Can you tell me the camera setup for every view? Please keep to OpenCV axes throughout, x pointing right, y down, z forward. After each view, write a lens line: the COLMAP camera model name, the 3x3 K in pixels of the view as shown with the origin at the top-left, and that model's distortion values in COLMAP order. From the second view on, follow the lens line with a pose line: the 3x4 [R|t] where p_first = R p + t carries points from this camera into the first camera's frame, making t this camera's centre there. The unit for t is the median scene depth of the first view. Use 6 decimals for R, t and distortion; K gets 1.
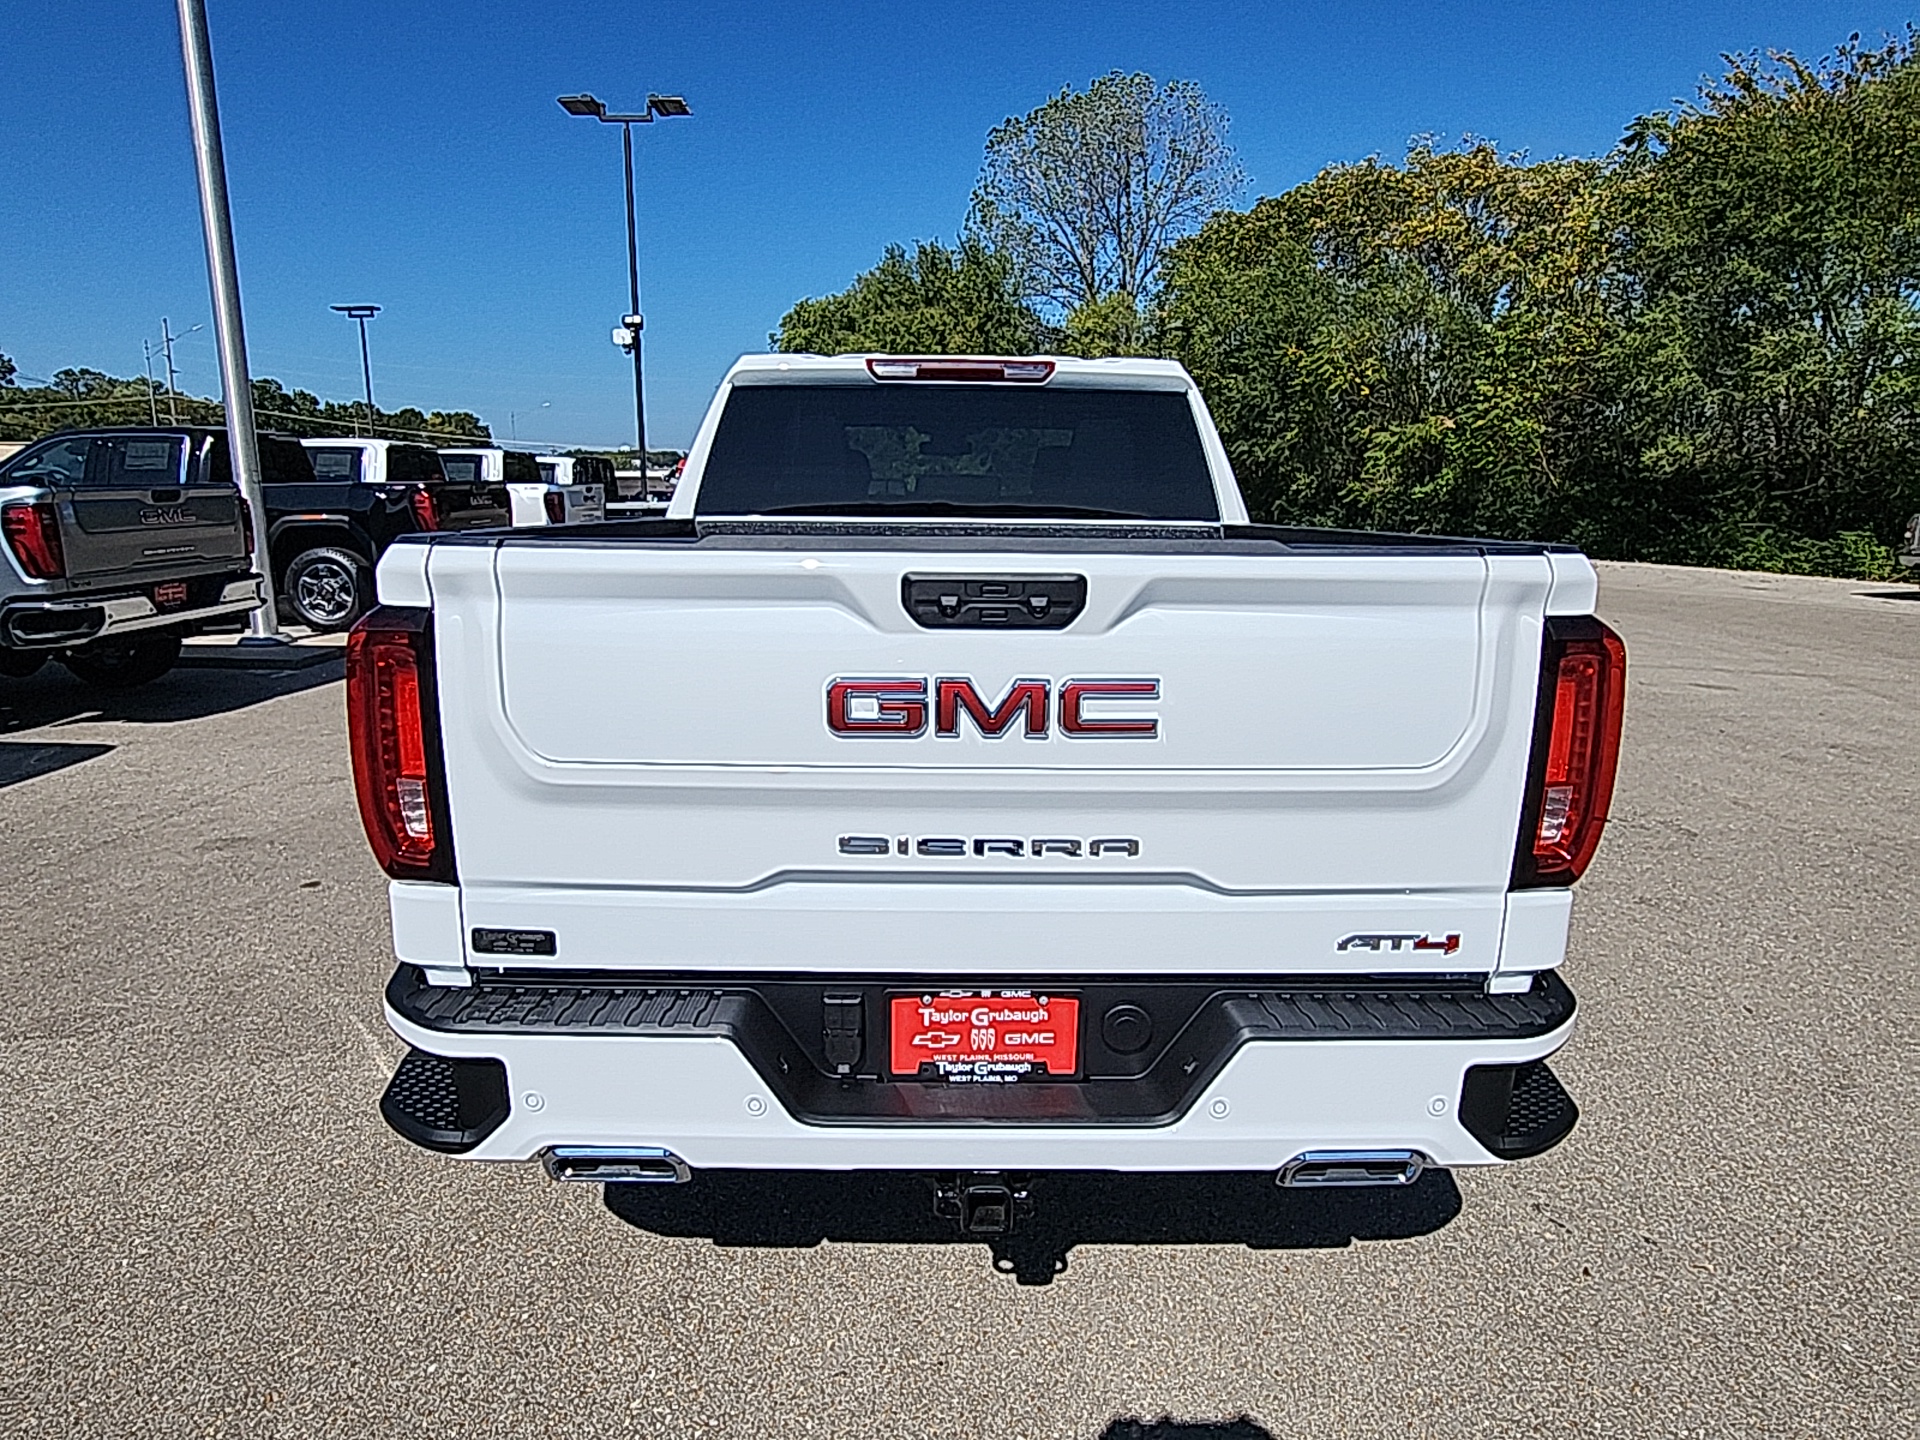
lens RADIAL K [[1099.0, 0, 940.0], [0, 1099.0, 709.8], [0, 0, 1]] dist [0.002171, 0.002075]
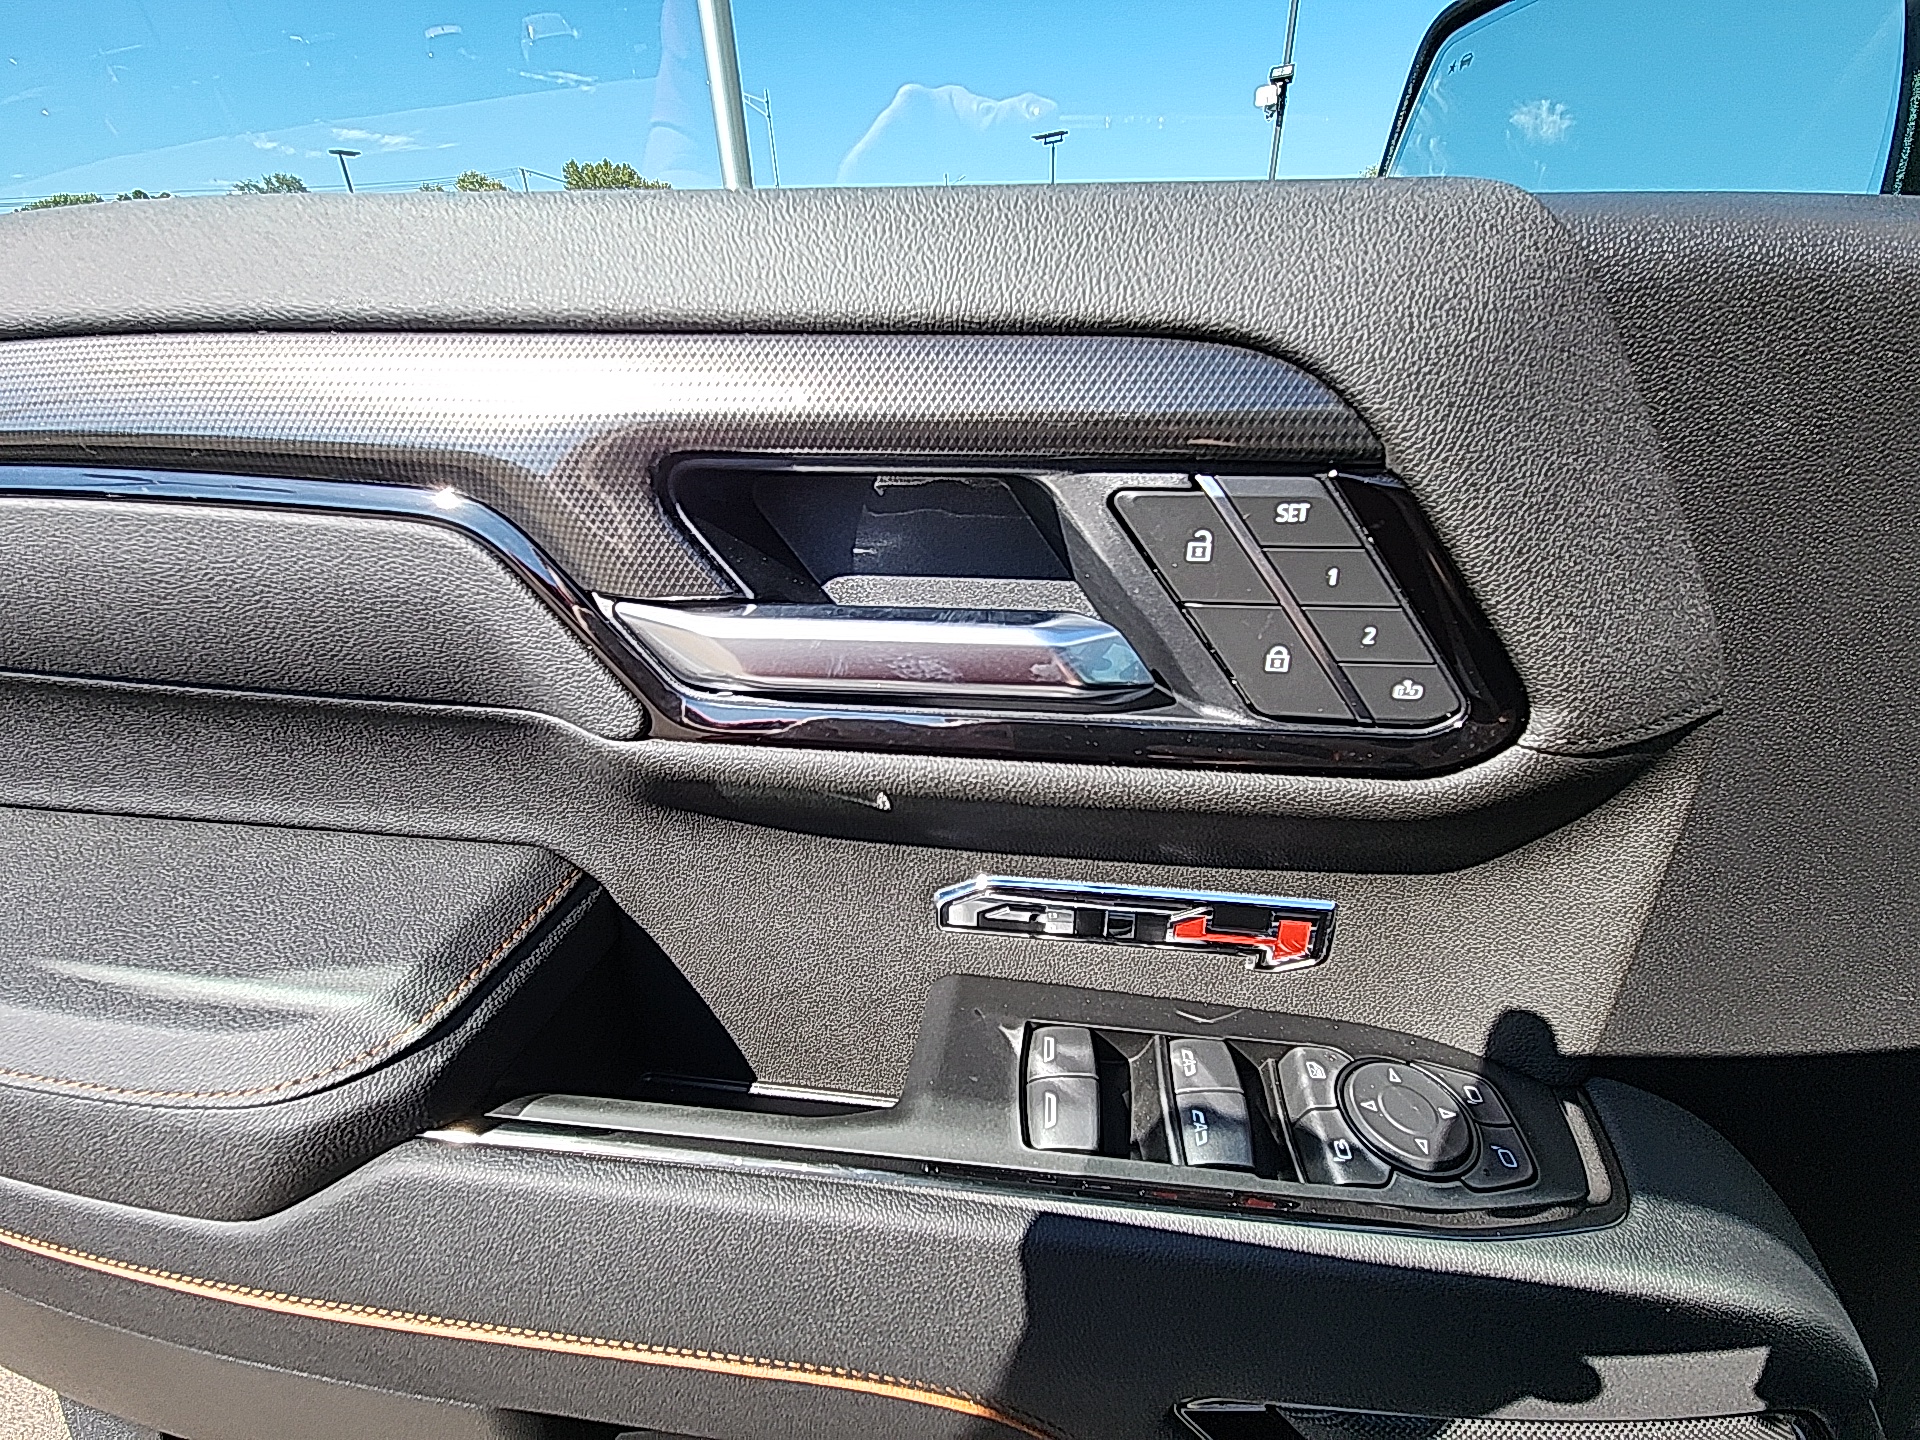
lens RADIAL K [[782.4, 0, 949.7], [0, 782.4, 700.7], [0, 0, 1]] dist [0.001055, 0.000185]
pose [[0.821837, 0.226899, -0.522591, -0.061033], [-0.072556, 0.951486, 0.299015, -0.045219], [0.565084, -0.207825, 0.798429, 0.267861]]
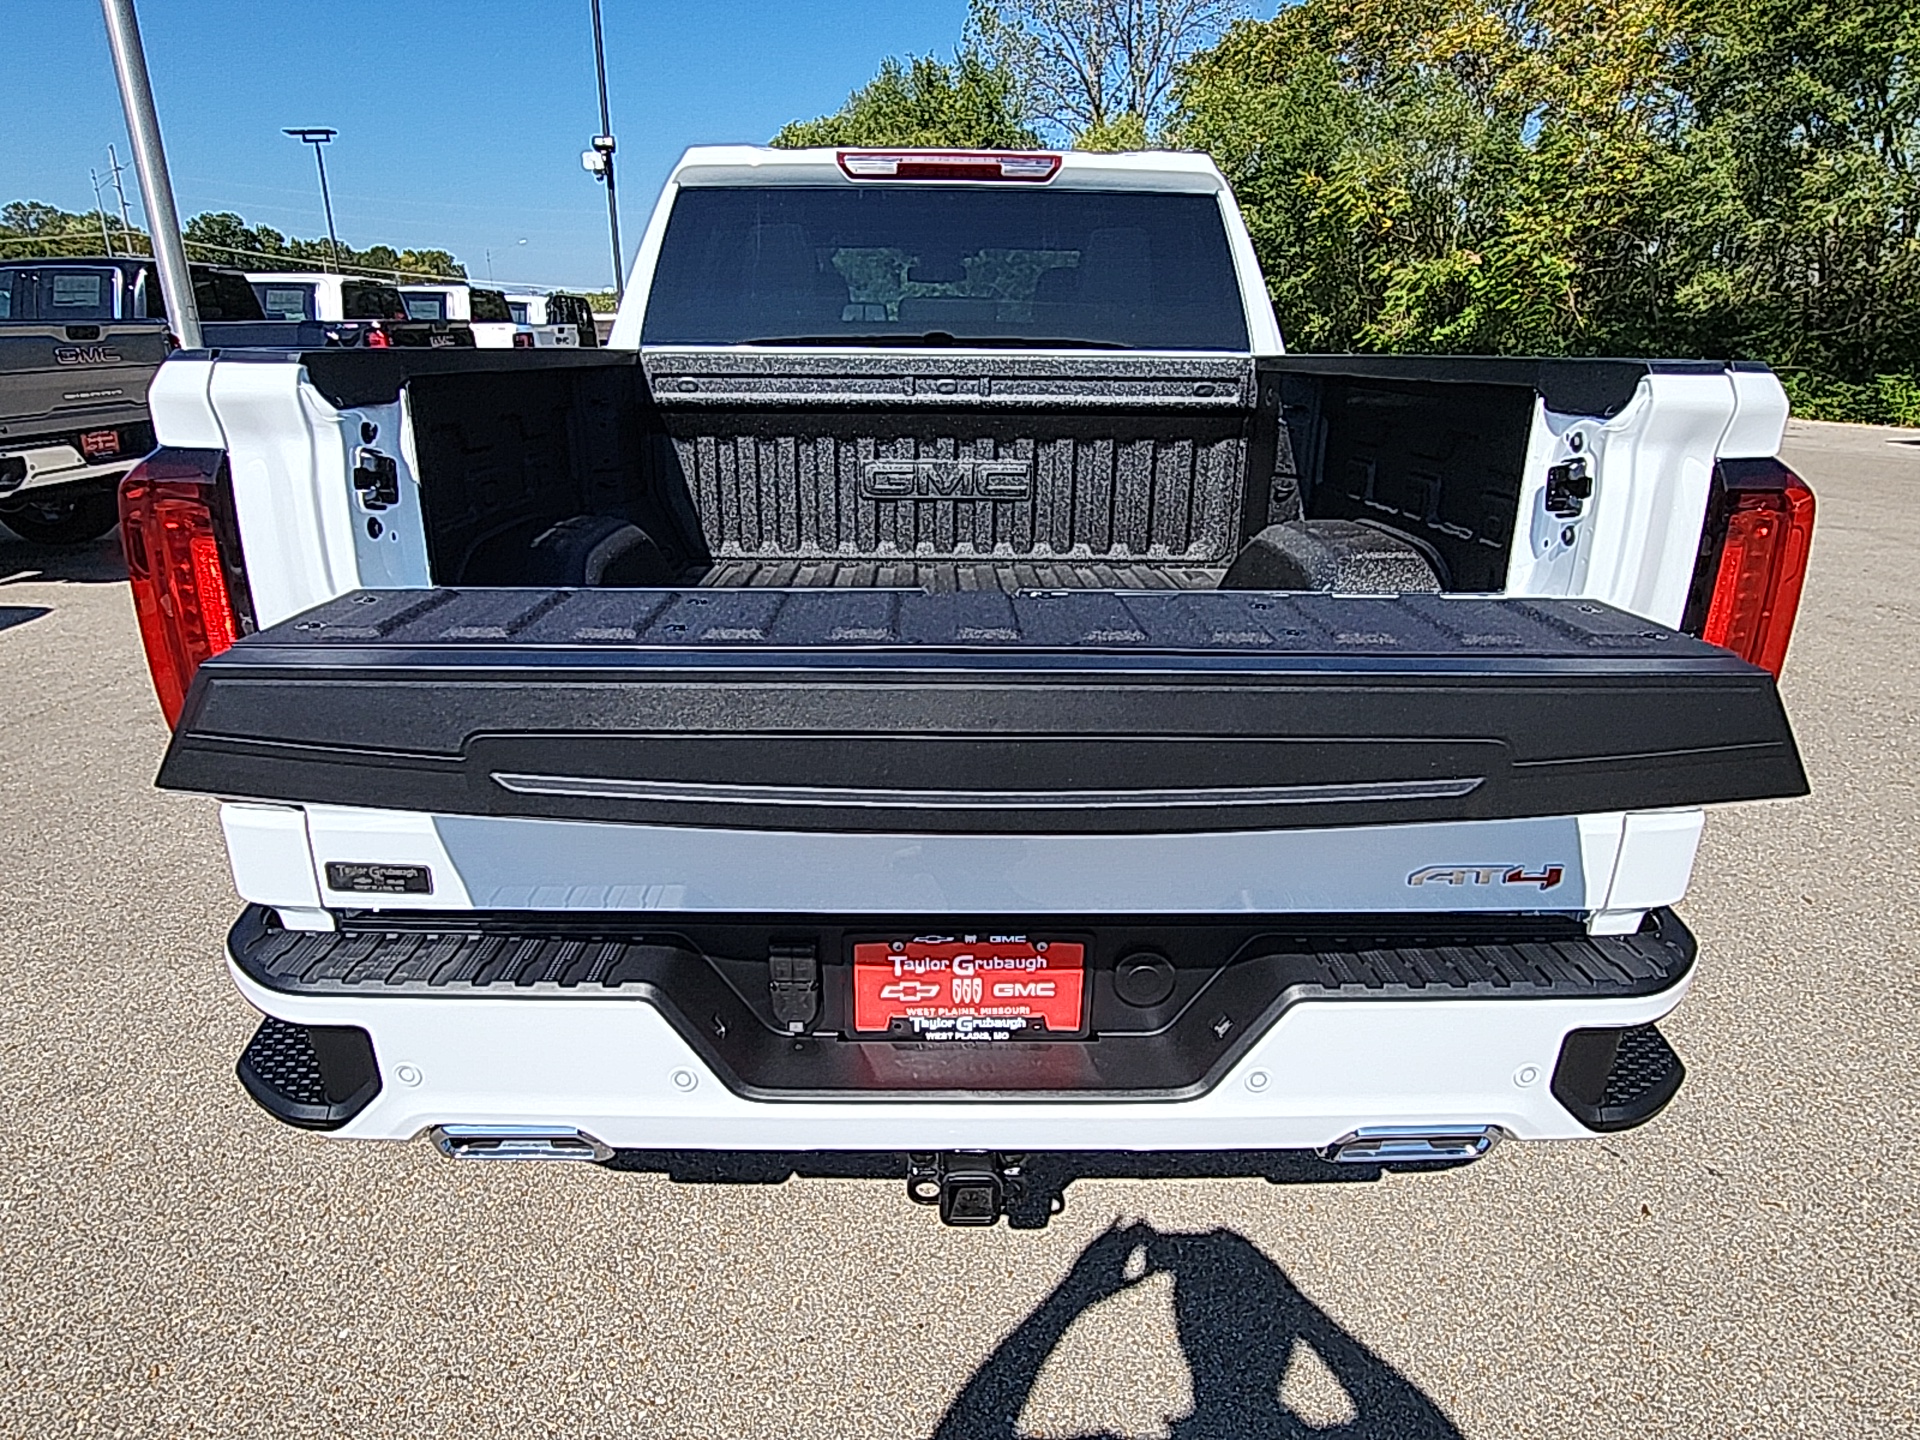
lens RADIAL K [[1099.0, 0, 940.0], [0, 1099.0, 709.8], [0, 0, 1]] dist [0.002171, 0.002075]
pose [[0.999996, -0.001984, 0.001765, 0.001570], [0.001735, 0.991328, 0.131396, -0.001225], [-0.002010, -0.131393, 0.991328, 0.019271]]
